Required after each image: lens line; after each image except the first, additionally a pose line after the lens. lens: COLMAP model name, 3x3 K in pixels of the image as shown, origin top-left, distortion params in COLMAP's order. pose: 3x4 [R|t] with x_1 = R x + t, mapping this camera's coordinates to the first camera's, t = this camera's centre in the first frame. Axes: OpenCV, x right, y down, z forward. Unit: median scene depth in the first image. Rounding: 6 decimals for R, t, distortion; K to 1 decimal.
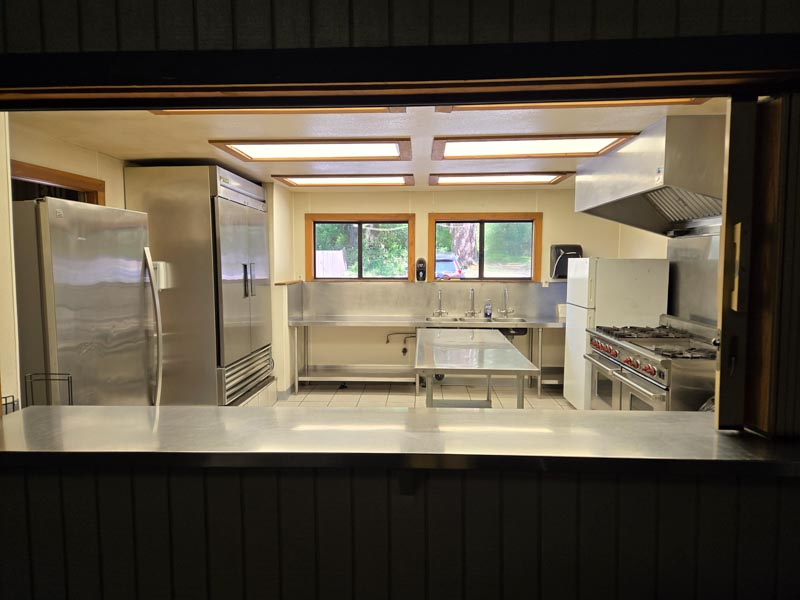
lens RADIAL K [[532.0, 0, 397.7], [0, 532.0, 290.1], [0, 0, 1]] dist [0.078548, -0.053512]
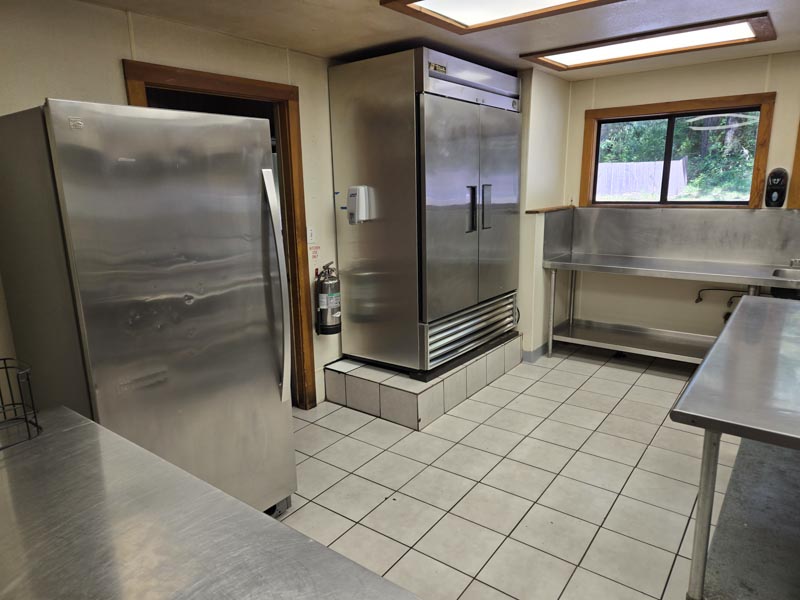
lens RADIAL K [[532.0, 0, 397.7], [0, 532.0, 290.1], [0, 0, 1]] dist [0.078548, -0.053512]
pose [[0.826383, 0.099440, -0.554258, 0.048018], [-0.012632, 0.987310, 0.158300, -0.018807], [0.562966, -0.123815, 0.817153, 0.263456]]
